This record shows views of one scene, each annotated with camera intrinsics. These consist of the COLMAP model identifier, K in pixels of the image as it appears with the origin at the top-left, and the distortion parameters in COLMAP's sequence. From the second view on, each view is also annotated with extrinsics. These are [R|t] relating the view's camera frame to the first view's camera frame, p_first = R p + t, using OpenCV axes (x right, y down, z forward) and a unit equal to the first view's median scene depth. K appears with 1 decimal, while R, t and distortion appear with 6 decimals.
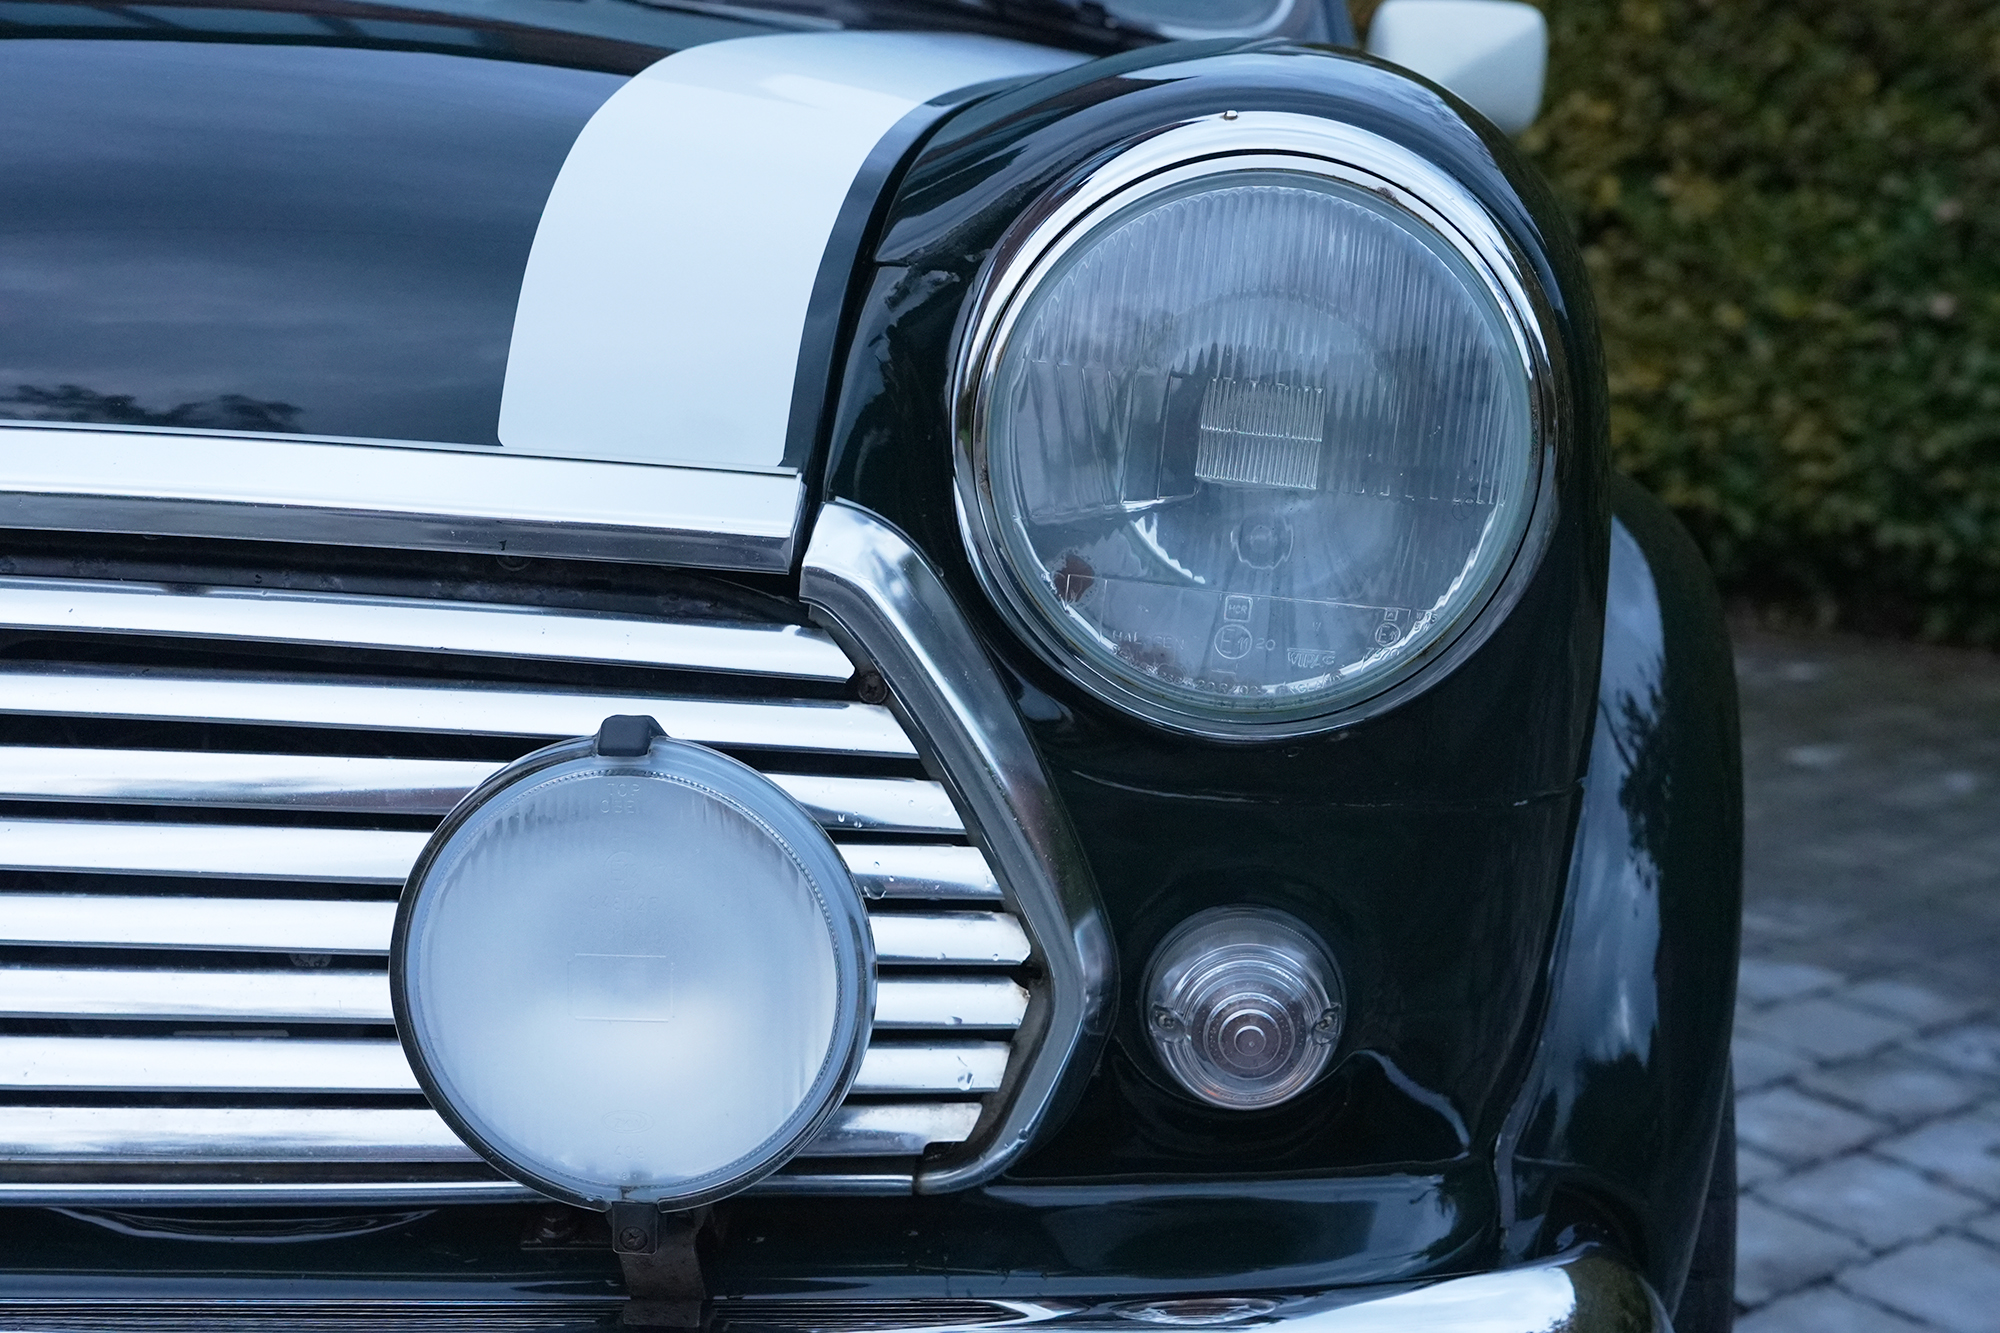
lens RADIAL K [[2059.3, 0, 1022.0], [0, 2059.3, 669.7], [0, 0, 1]] dist [0.051477, 0.000000]
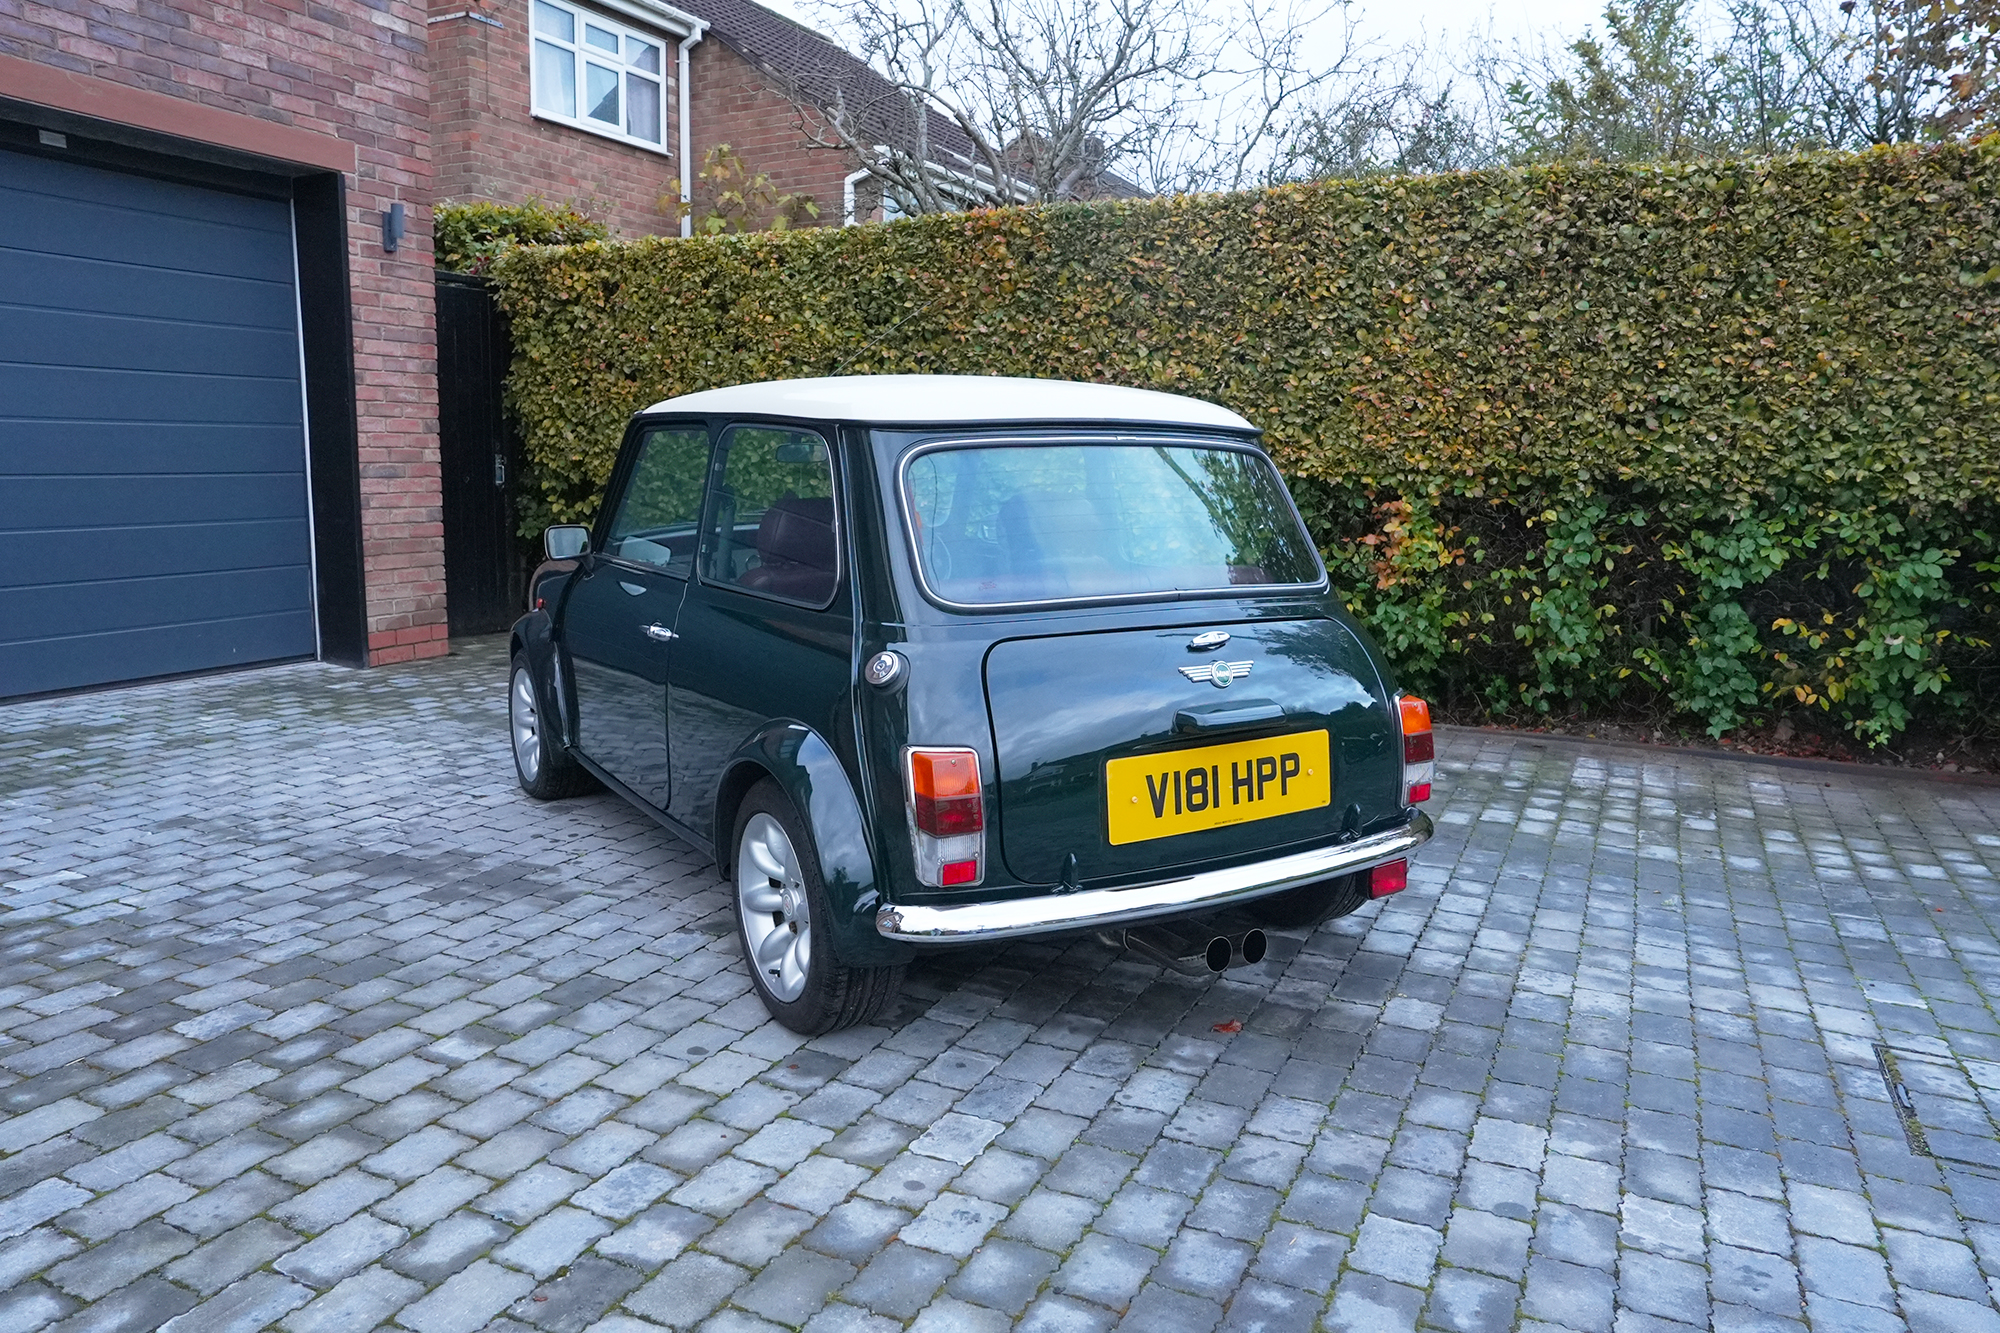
lens RADIAL K [[1367.8, 0, 999.0], [0, 1367.8, 673.6], [0, 0, 1]] dist [-0.114036, 0.083801]
pose [[0.884649, -0.065305, 0.461662, -0.258069], [0.064922, 0.997750, 0.016733, -0.034567], [-0.461716, 0.015169, 0.886898, -0.515543]]
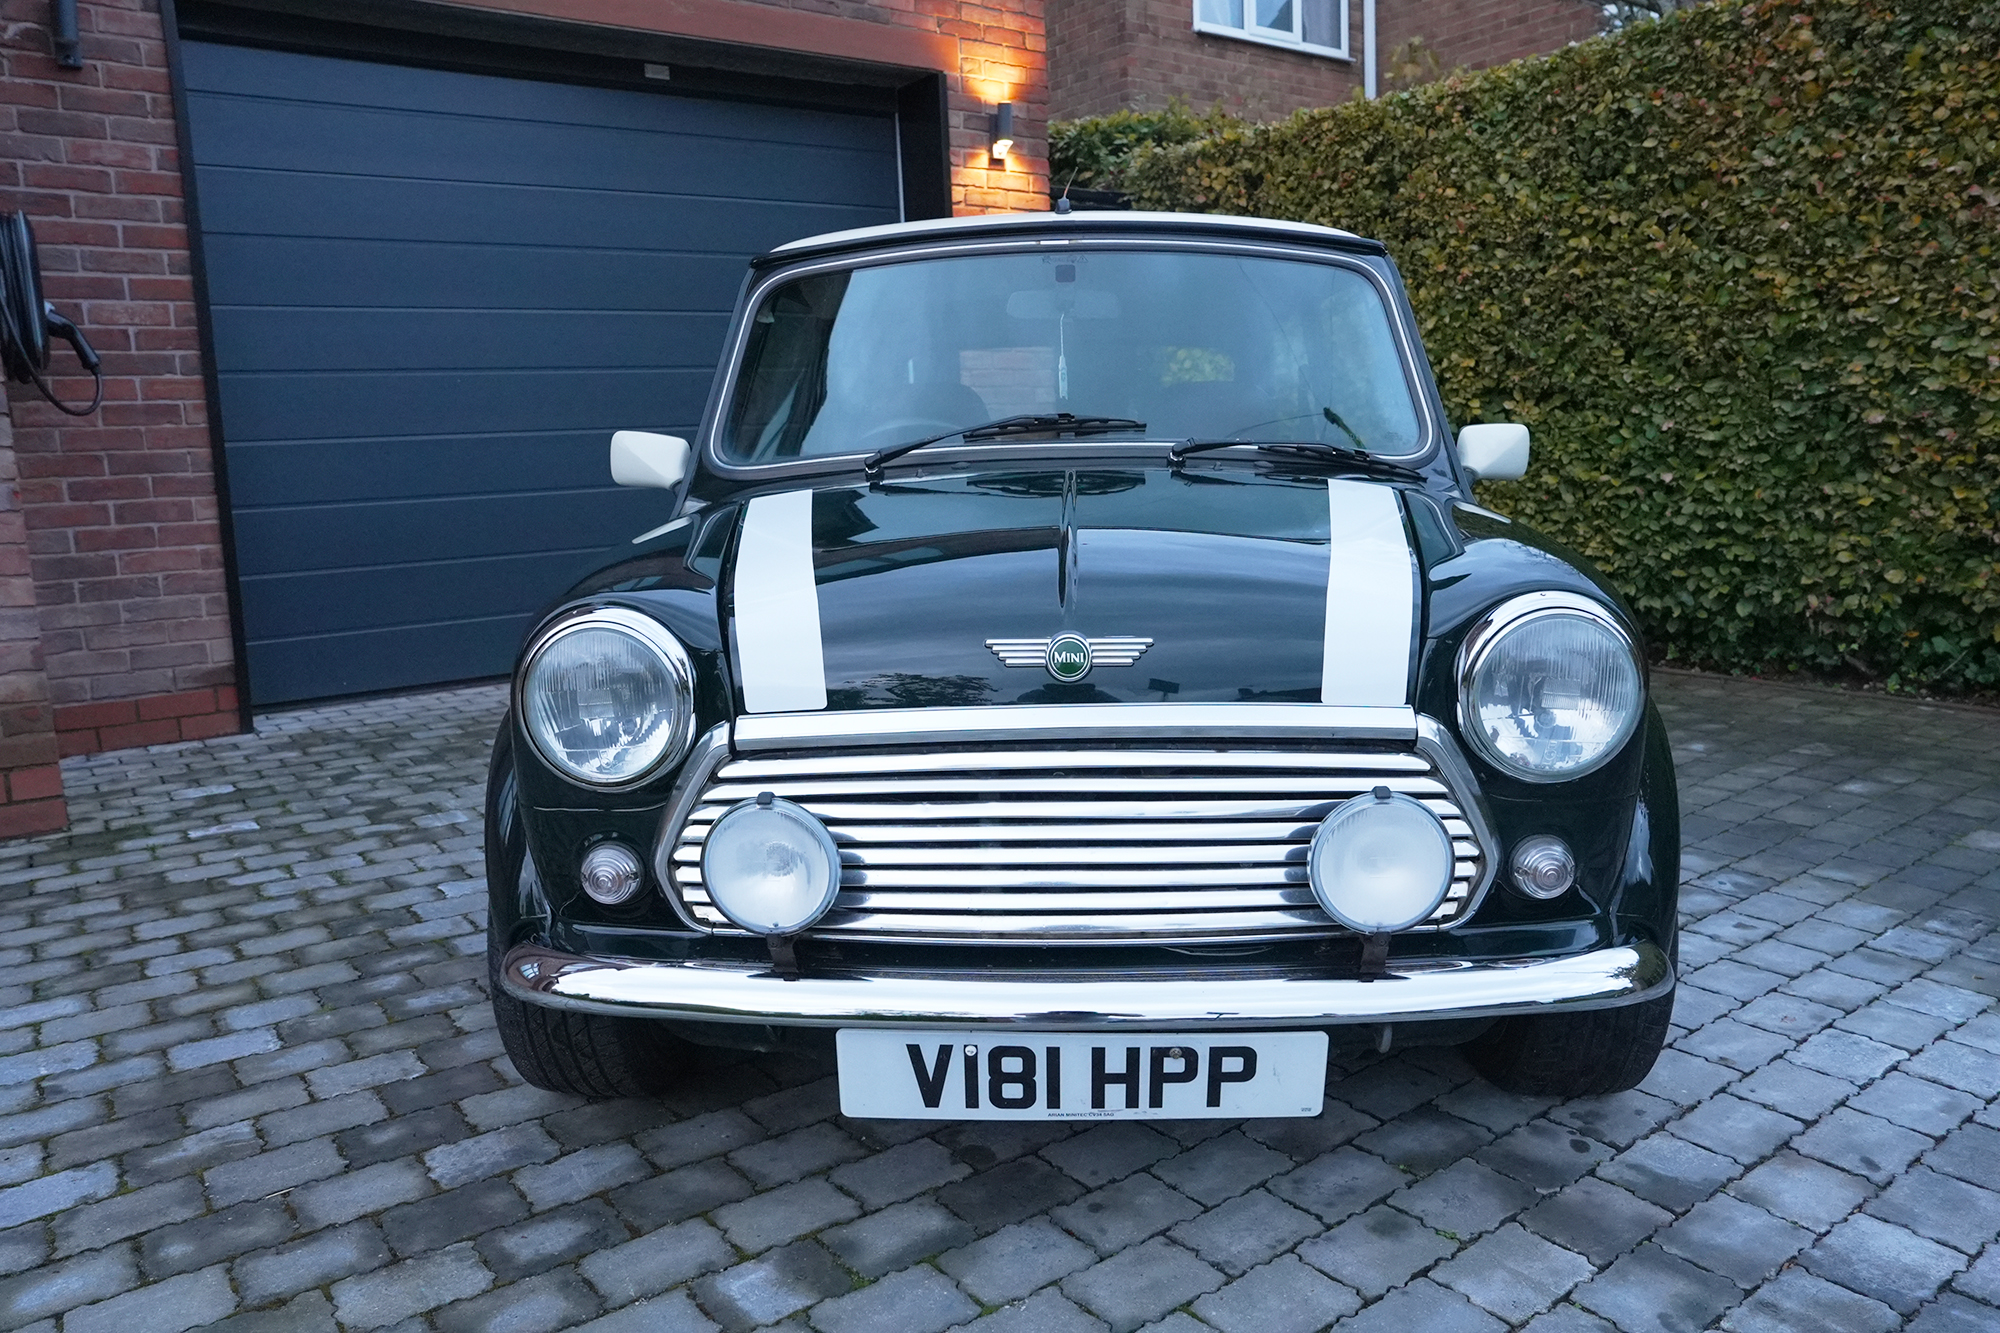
lens RADIAL K [[1415.7, 0, 994.9], [0, 1415.7, 673.7], [0, 0, 1]] dist [-0.101103, 0.082549]
pose [[0.999137, -0.037657, -0.017500, -0.125384], [0.037719, 0.999283, 0.003224, -0.031194], [0.017366, -0.003882, 0.999842, -0.209405]]
